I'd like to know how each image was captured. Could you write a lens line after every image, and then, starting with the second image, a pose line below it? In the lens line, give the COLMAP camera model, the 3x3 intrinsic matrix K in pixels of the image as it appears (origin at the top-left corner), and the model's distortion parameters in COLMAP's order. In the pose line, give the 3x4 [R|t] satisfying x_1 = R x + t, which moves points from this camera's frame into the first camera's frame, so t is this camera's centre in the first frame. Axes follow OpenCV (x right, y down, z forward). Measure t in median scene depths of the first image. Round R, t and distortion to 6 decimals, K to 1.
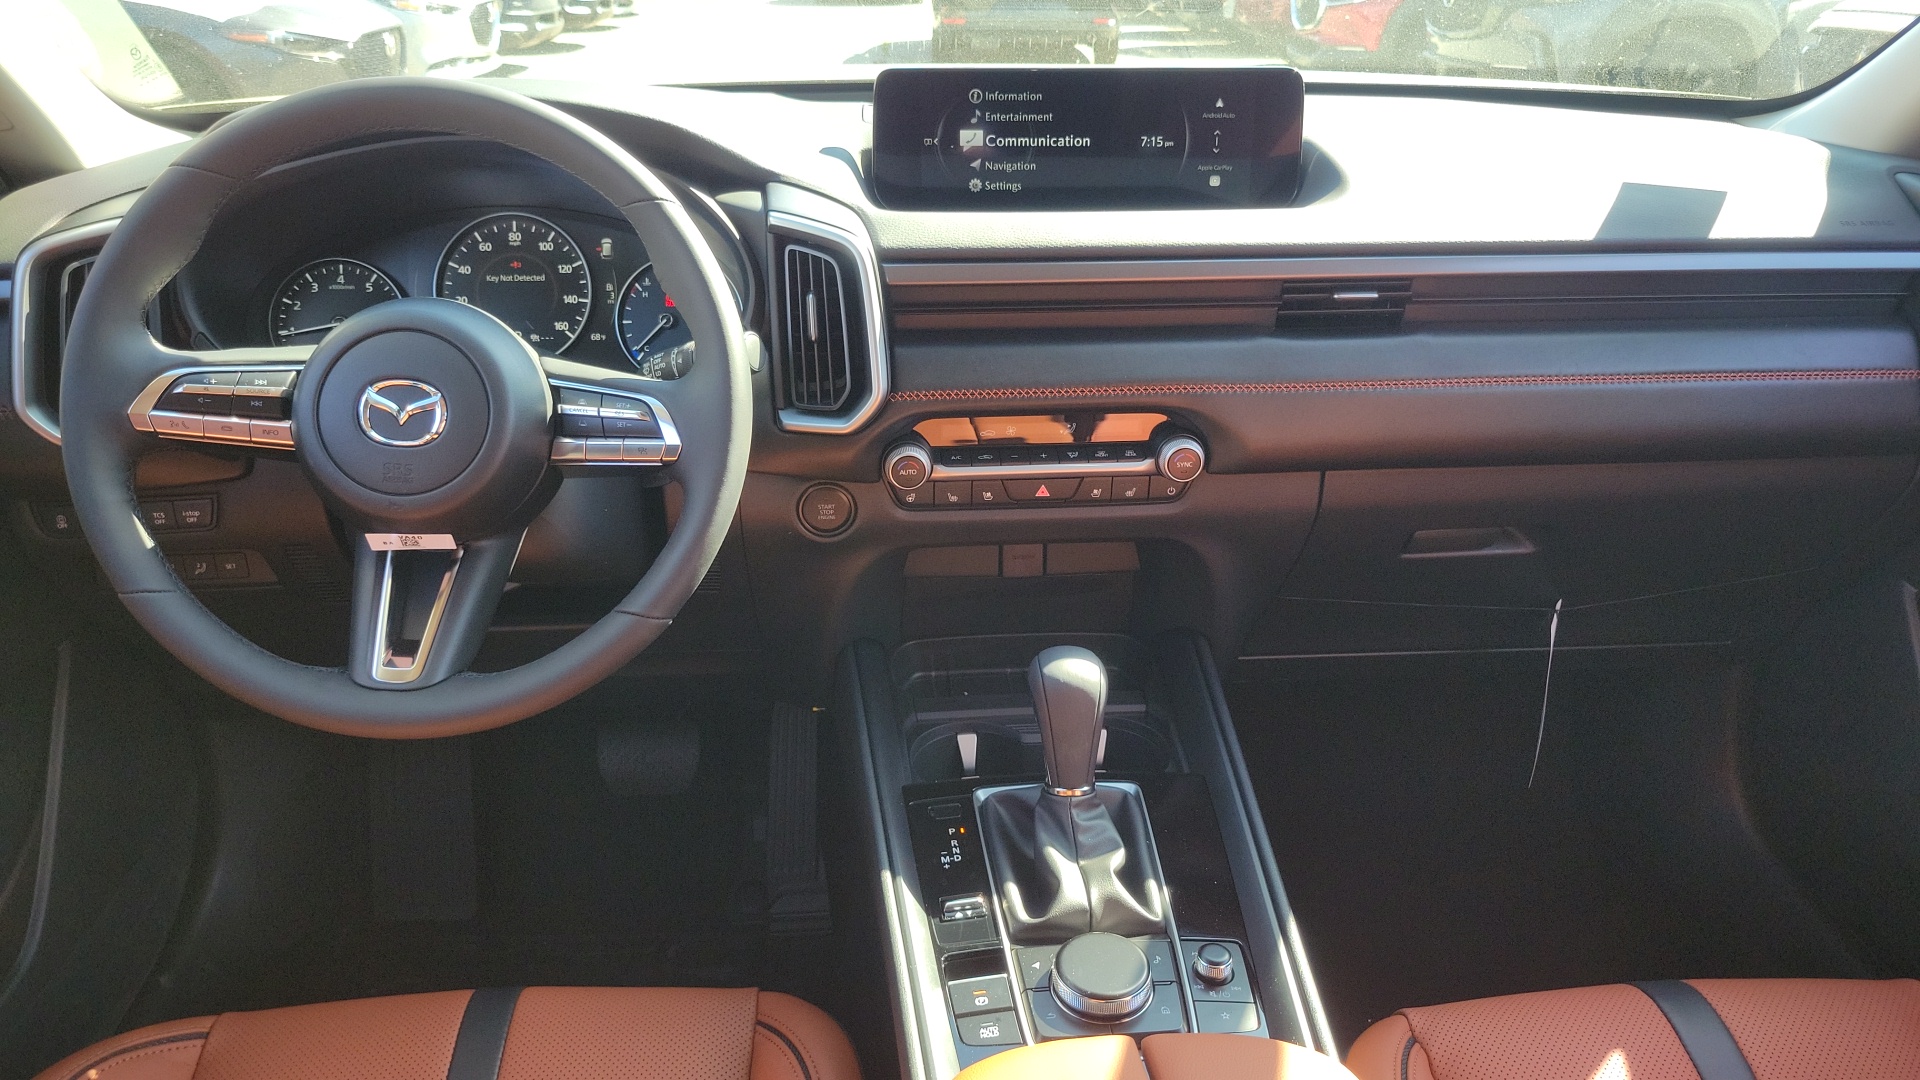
lens RADIAL K [[1478.0, 0, 970.6], [0, 1478.0, 533.6], [0, 0, 1]] dist [0.032392, -0.022455]
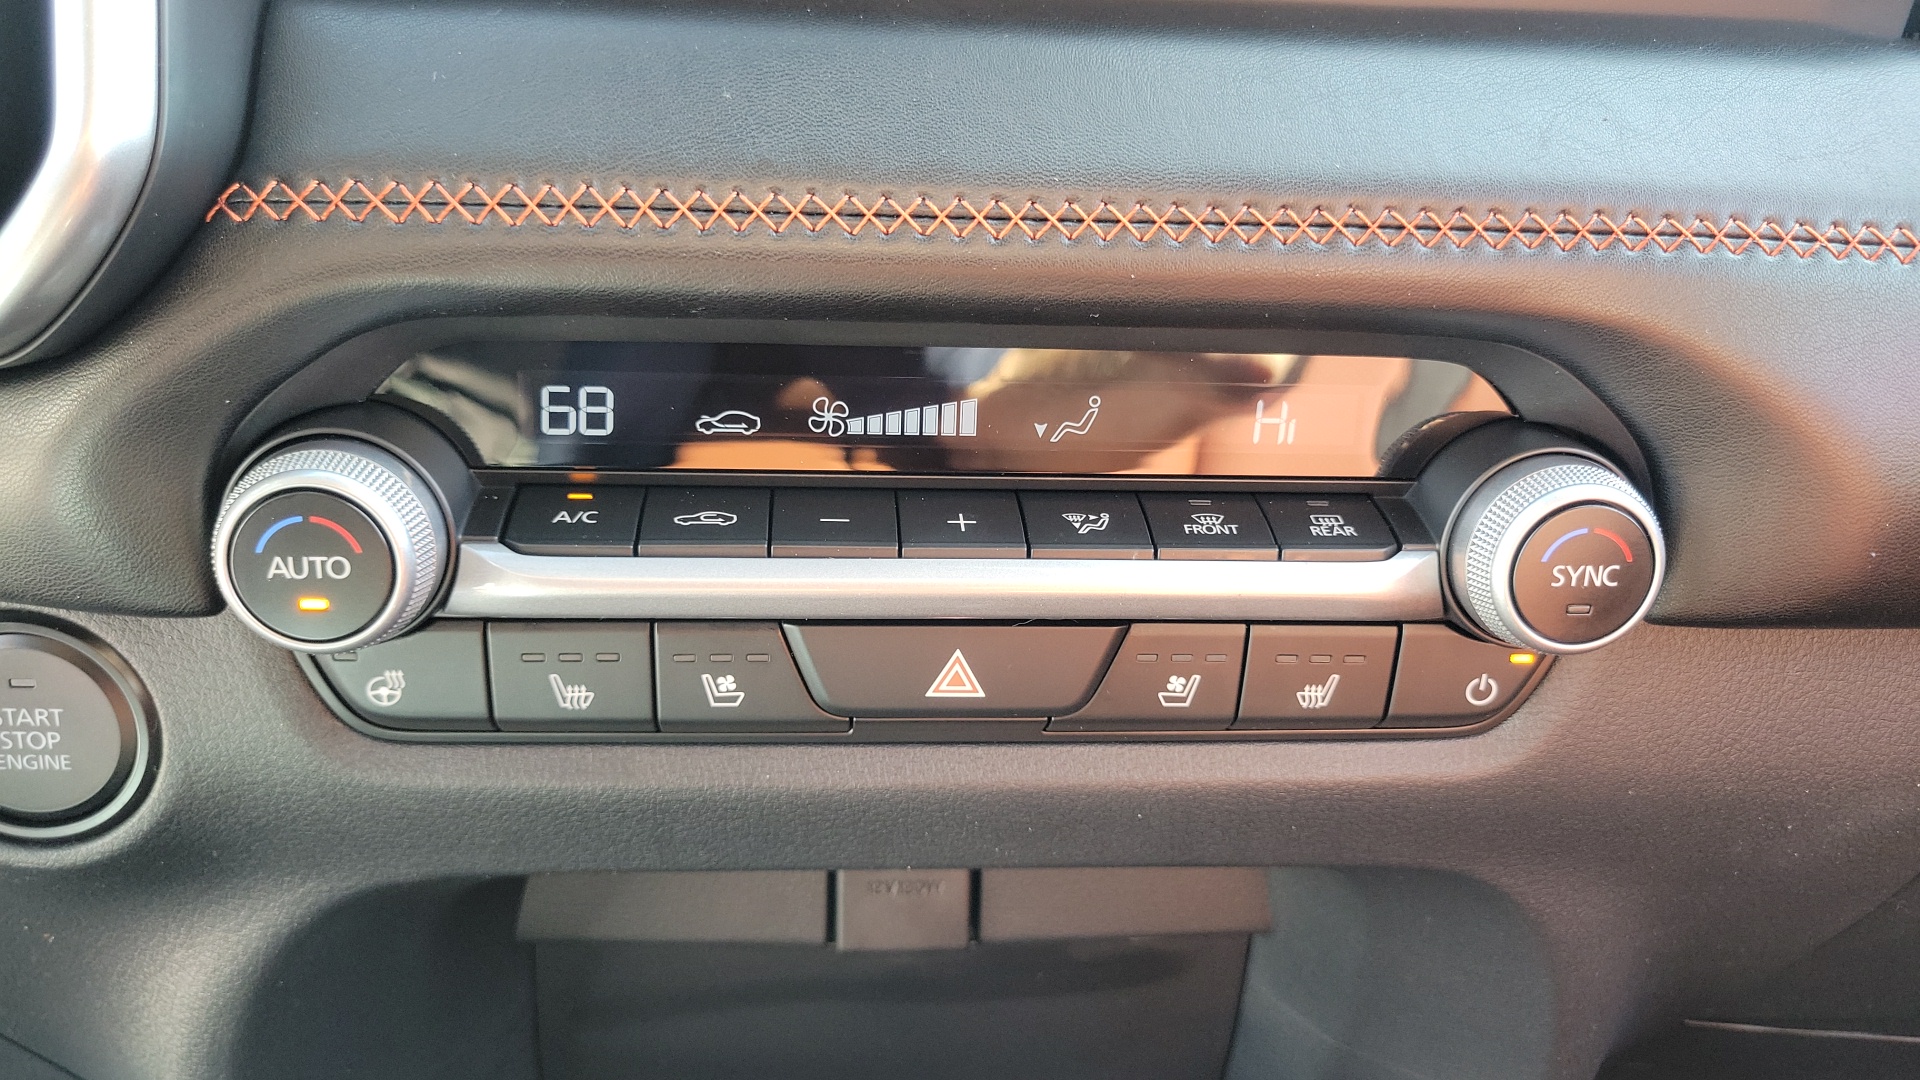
lens RADIAL K [[1478.0, 0, 960.6], [0, 1478.0, 542.2], [0, 0, 1]] dist [0.032392, -0.022455]
pose [[0.999529, 0.027386, 0.013816, 0.045631], [-0.025545, 0.992533, -0.119275, -0.021677], [-0.016979, 0.118866, 0.992765, 0.763516]]
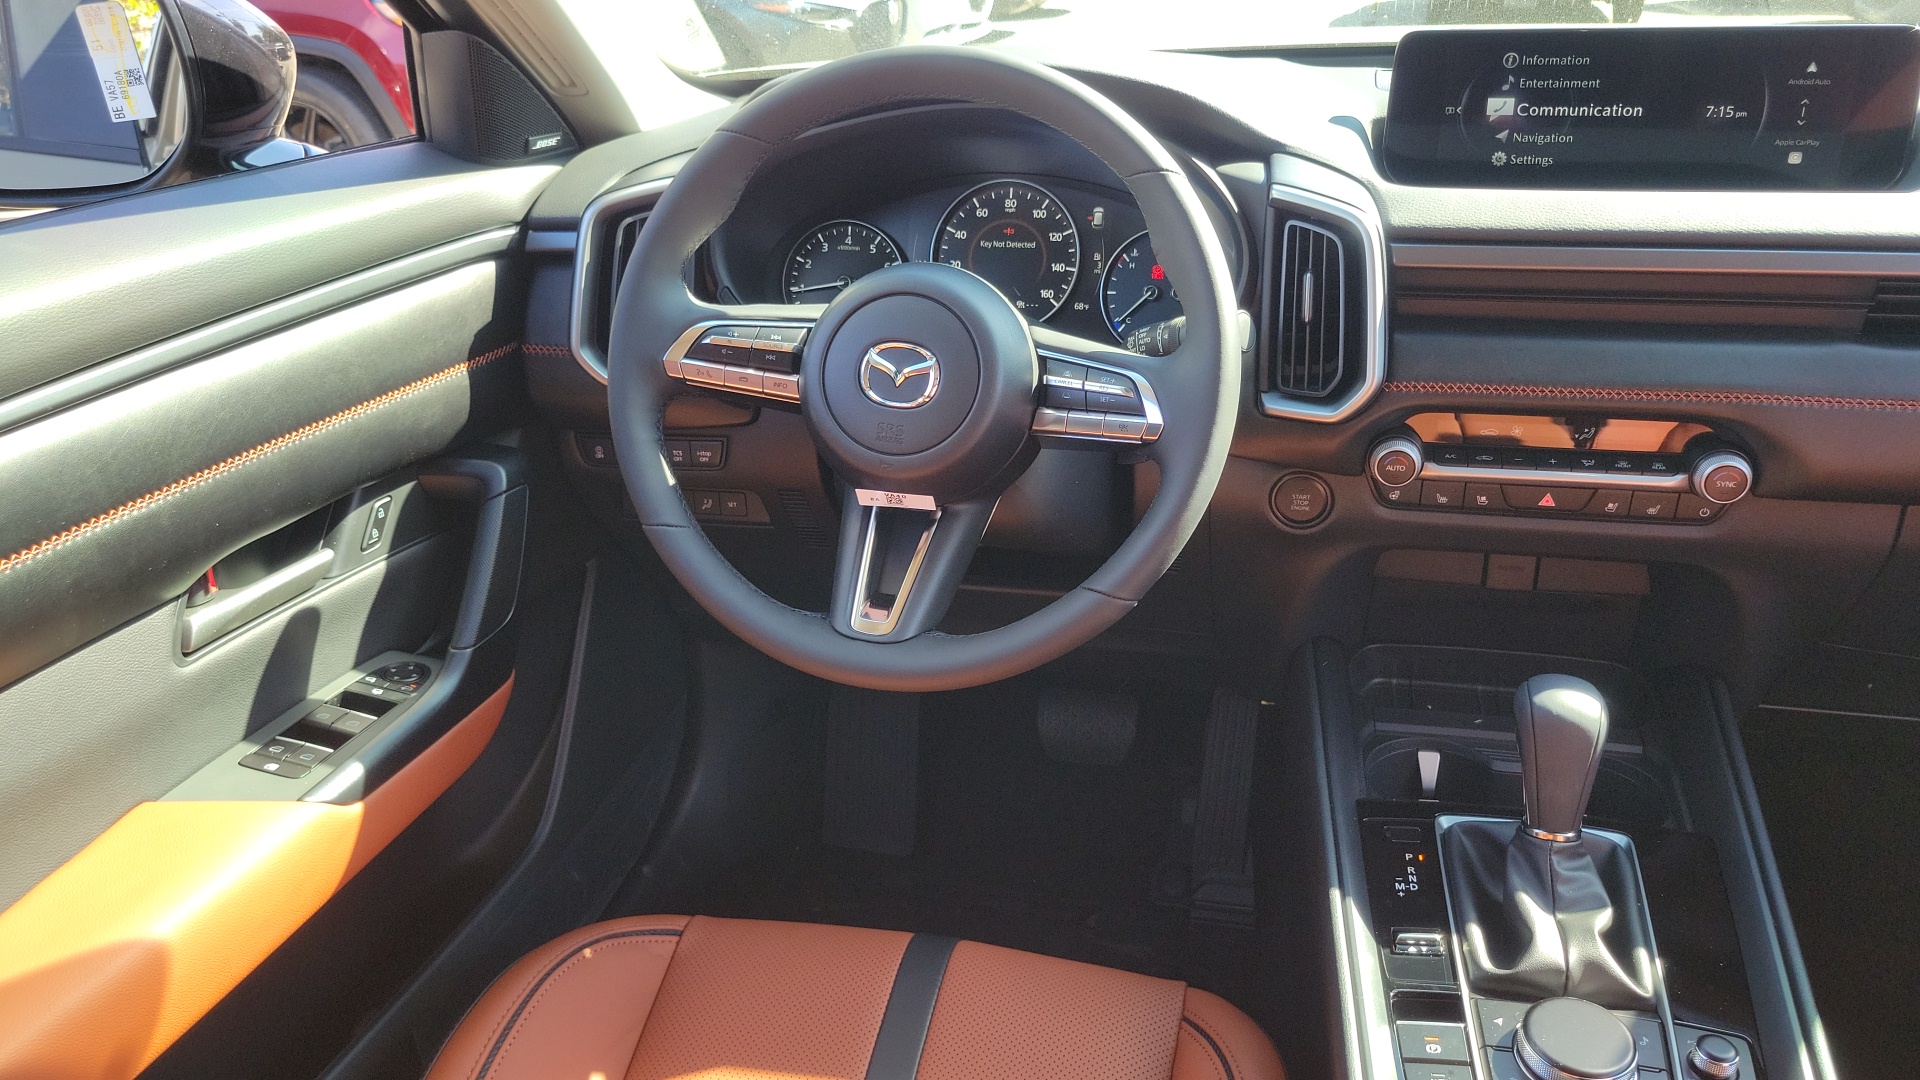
lens RADIAL K [[1478.0, 0, 960.2], [0, 1478.0, 539.2], [0, 0, 1]] dist [0.032392, -0.022455]
pose [[0.952116, 0.093841, -0.290979, -0.026947], [-0.086319, 0.995519, 0.038610, -0.008903], [0.293298, -0.011644, 0.955950, 0.024808]]
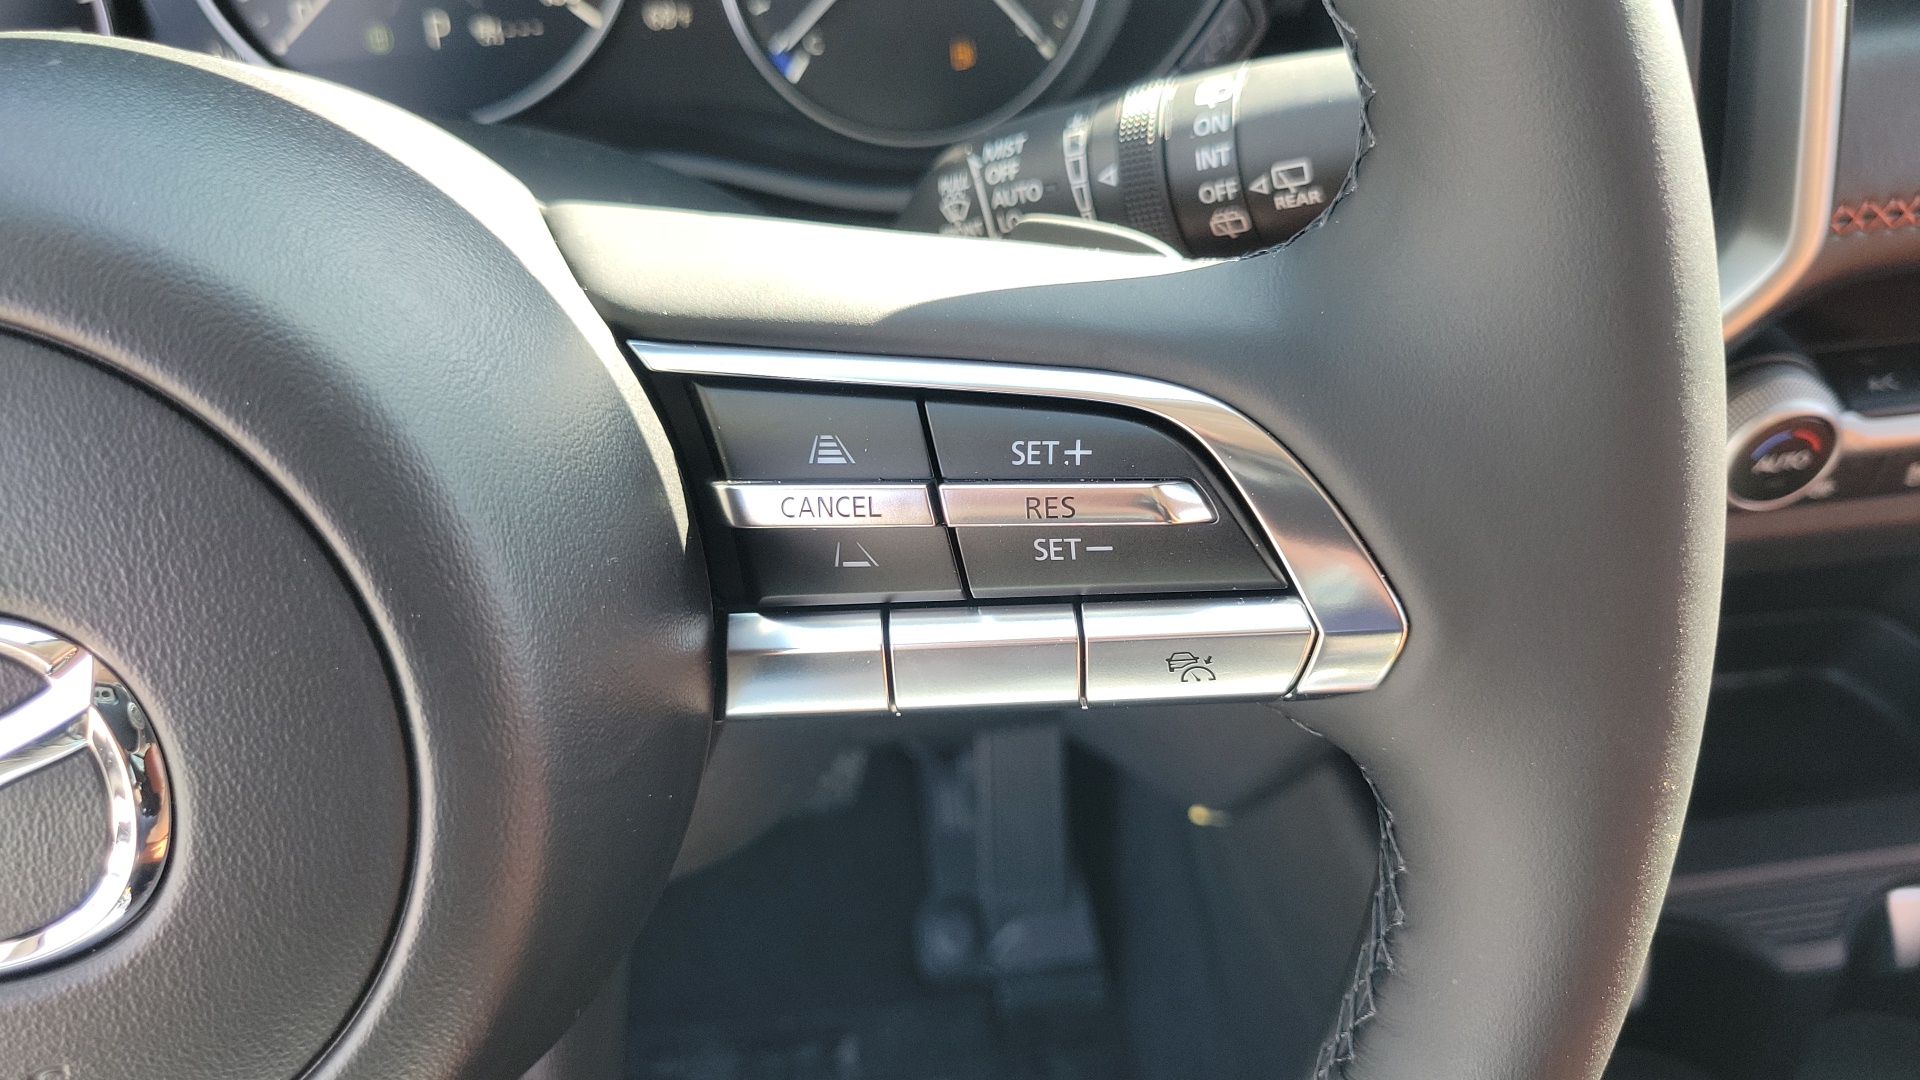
lens RADIAL K [[1478.0, 0, 942.1], [0, 1478.0, 528.2], [0, 0, 1]] dist [0.032392, -0.022455]
pose [[0.998064, -0.062190, -0.000584, -0.211157], [0.059719, 0.955717, 0.288165, -0.124077], [-0.017363, -0.287642, 0.957581, 0.678877]]
